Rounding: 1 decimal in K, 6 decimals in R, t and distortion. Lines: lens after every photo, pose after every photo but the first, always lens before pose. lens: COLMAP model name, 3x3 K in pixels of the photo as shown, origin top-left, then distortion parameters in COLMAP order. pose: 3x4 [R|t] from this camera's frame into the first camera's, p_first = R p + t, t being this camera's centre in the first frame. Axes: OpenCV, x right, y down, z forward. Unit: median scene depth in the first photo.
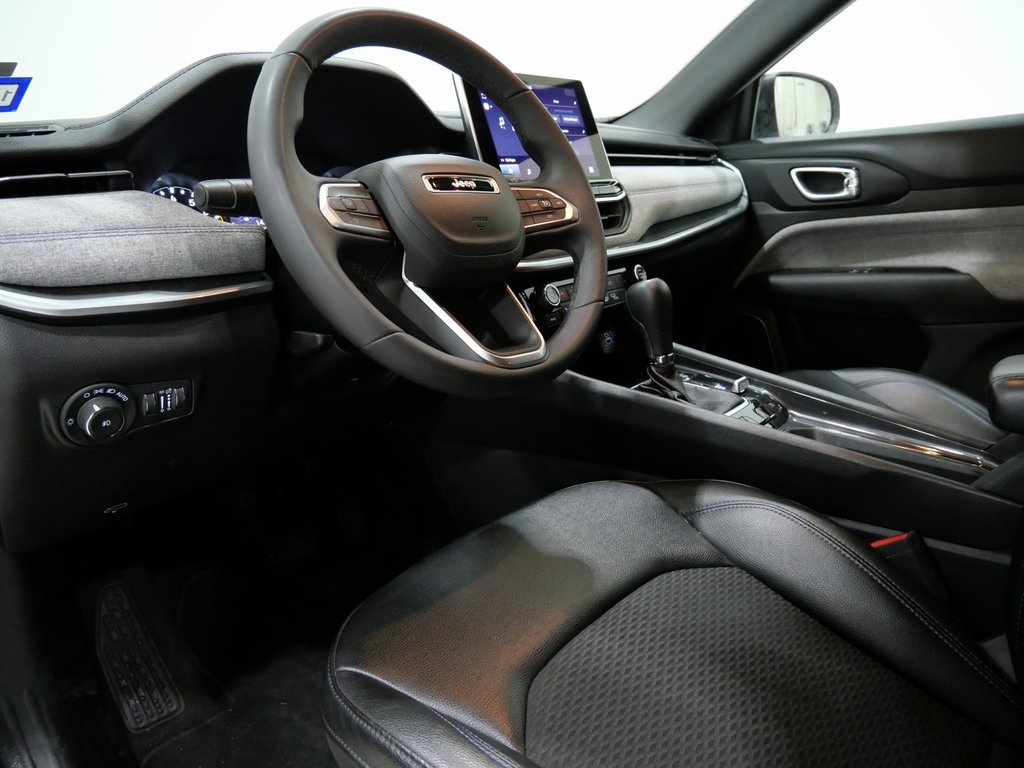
lens RADIAL K [[728.3, 0, 512.0], [0, 728.3, 387.3], [0, 0, 1]] dist [-0.062675, 0.021240]
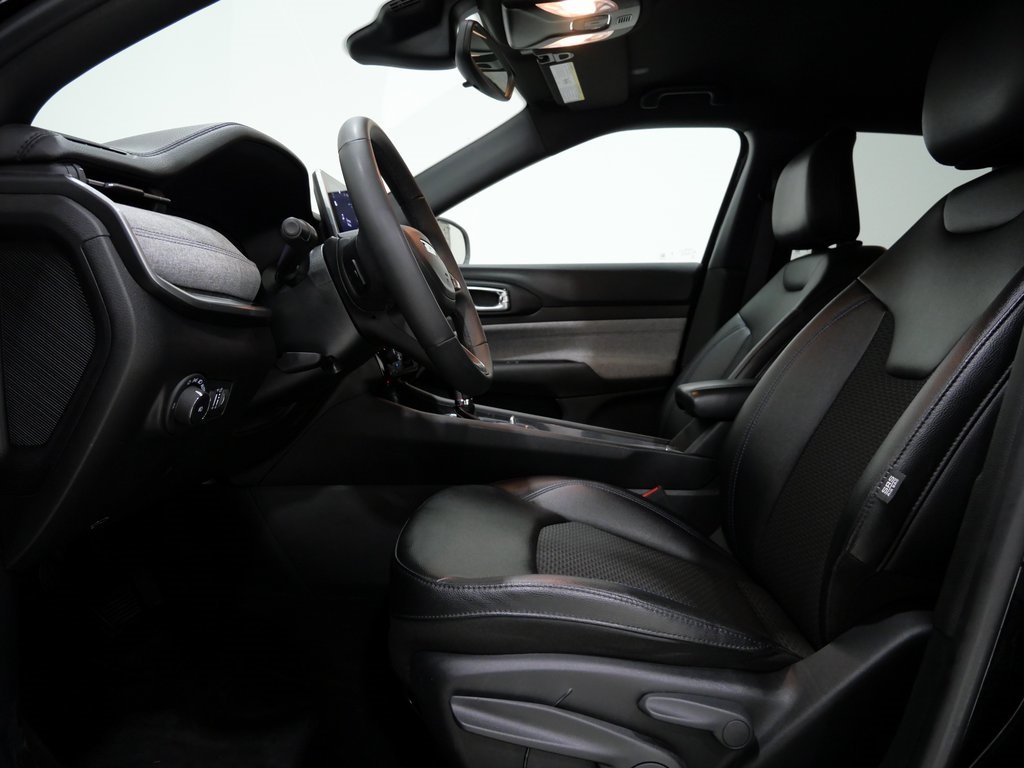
lens RADIAL K [[728.3, 0, 511.5], [0, 728.3, 381.8], [0, 0, 1]] dist [-0.062675, 0.021240]
pose [[0.787883, 0.020677, 0.615477, -0.393832], [0.102005, 0.981249, -0.163543, 0.107724], [-0.607318, 0.191635, 0.771000, -0.072369]]
